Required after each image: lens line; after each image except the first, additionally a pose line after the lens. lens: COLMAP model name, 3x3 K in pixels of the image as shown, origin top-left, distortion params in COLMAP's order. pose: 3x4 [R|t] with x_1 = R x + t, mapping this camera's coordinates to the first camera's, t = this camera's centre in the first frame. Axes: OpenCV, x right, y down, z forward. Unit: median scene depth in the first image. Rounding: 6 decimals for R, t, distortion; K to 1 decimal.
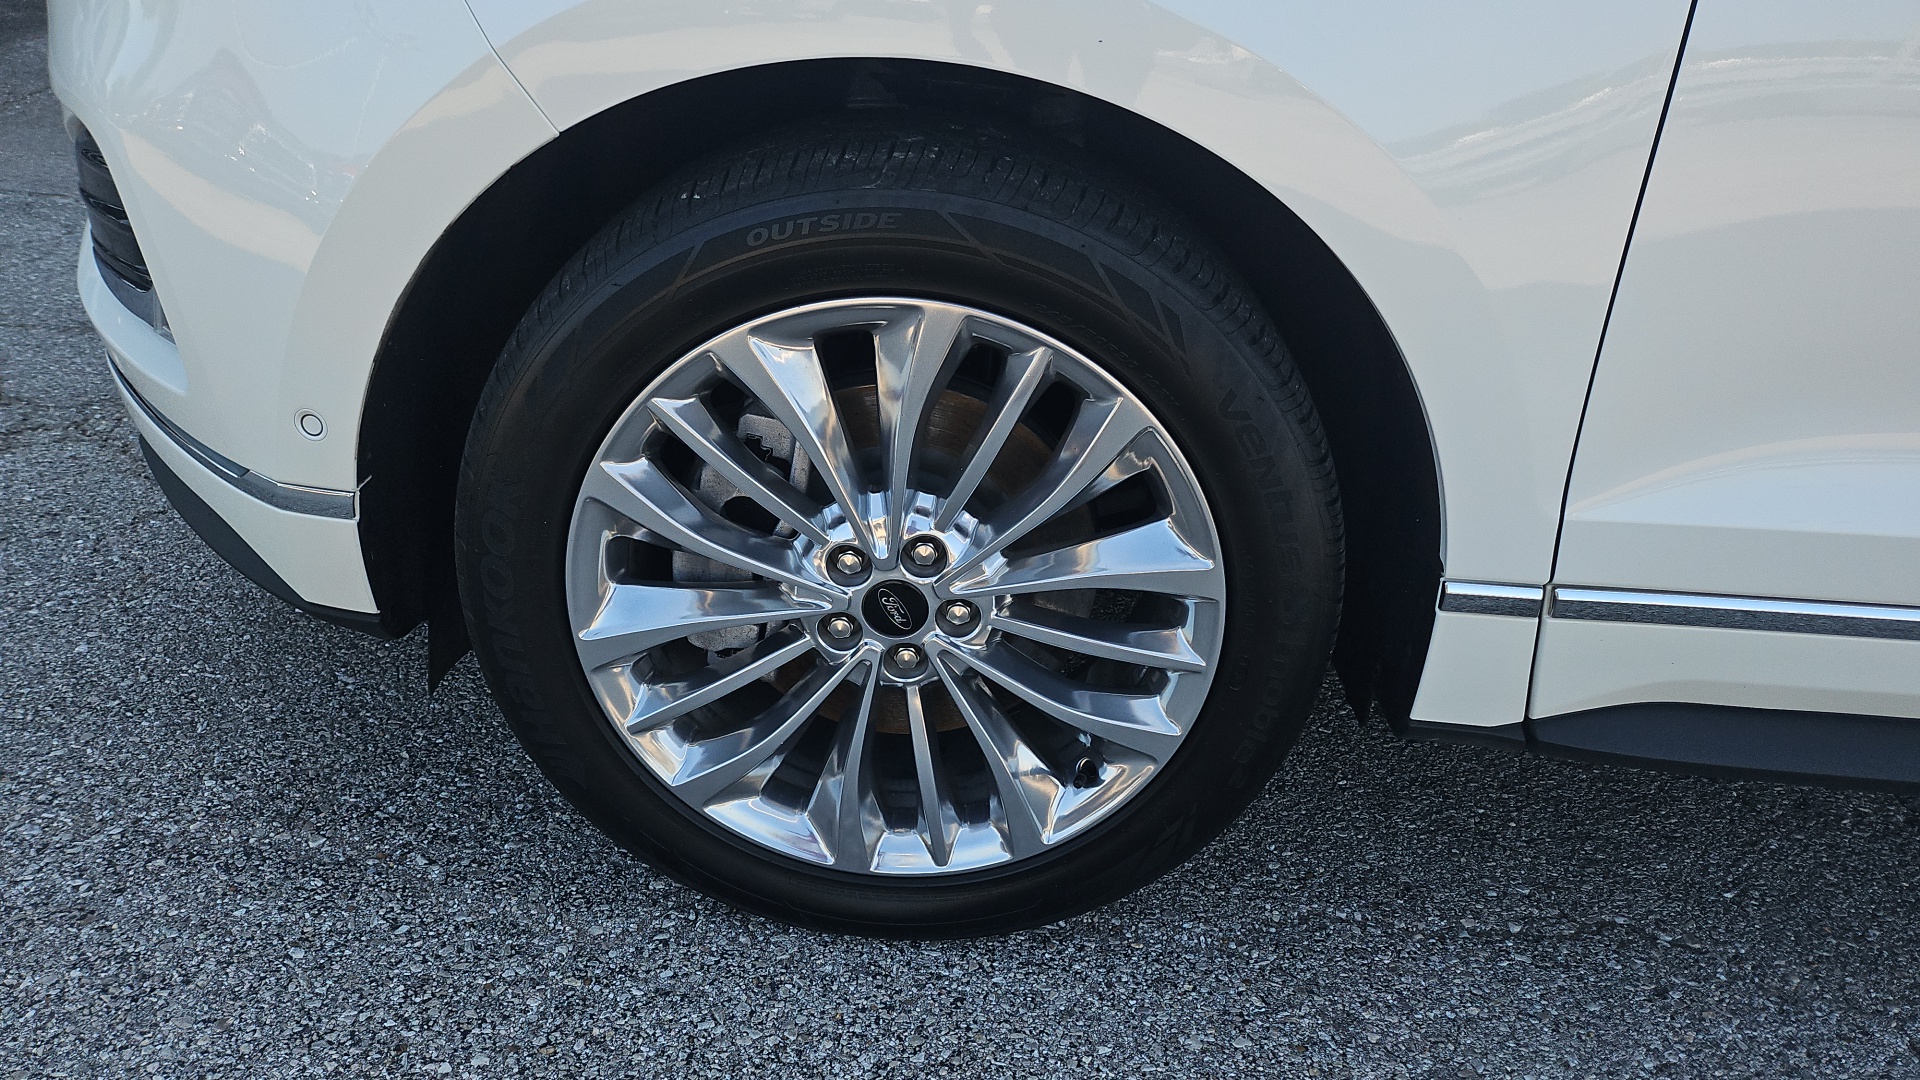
lens RADIAL K [[1389.4, 0, 943.1], [0, 1389.4, 546.5], [0, 0, 1]] dist [0.033894, -0.004637]
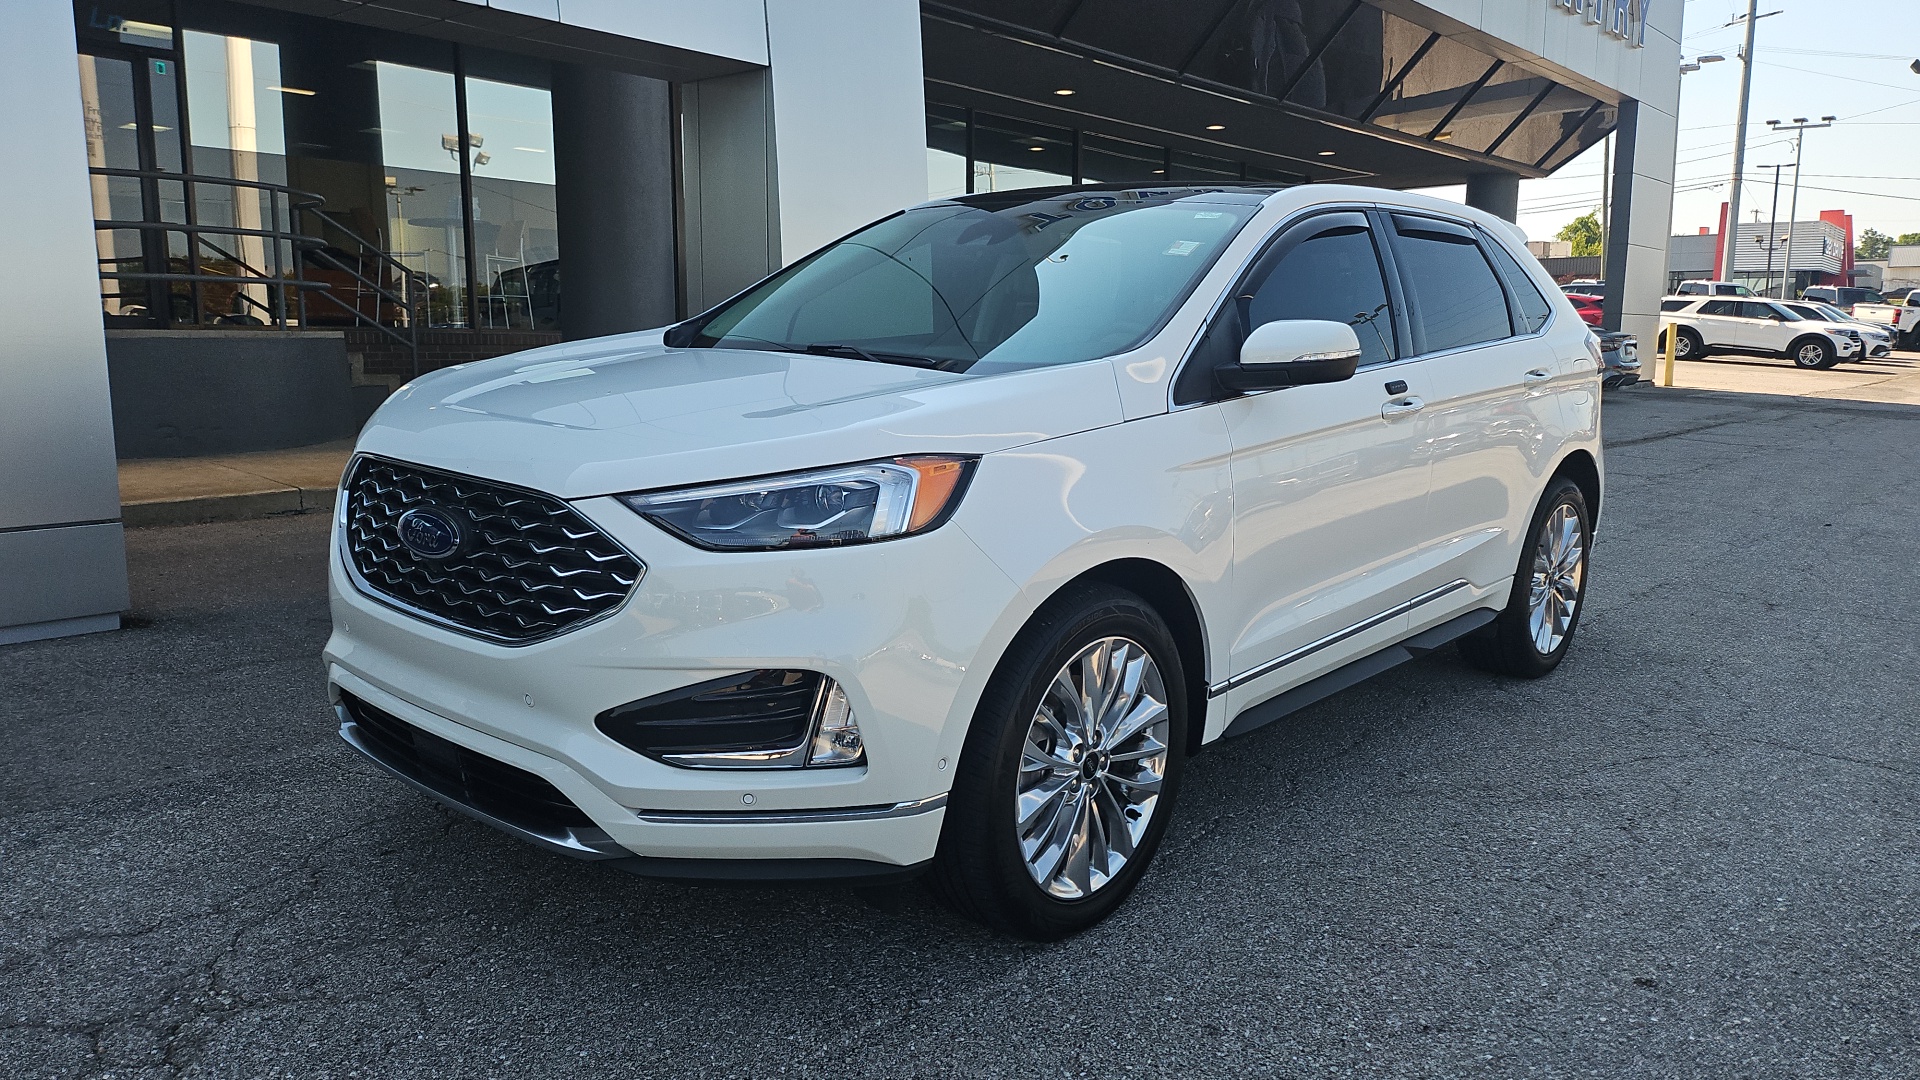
lens RADIAL K [[1346.5, 0, 957.8], [0, 1346.5, 535.0], [0, 0, 1]] dist [0.035337, -0.003838]
pose [[0.598807, -0.186259, 0.778933, -1.985396], [0.375932, 0.924148, -0.068016, -0.263191], [-0.707181, 0.333555, 0.623407, -0.469881]]
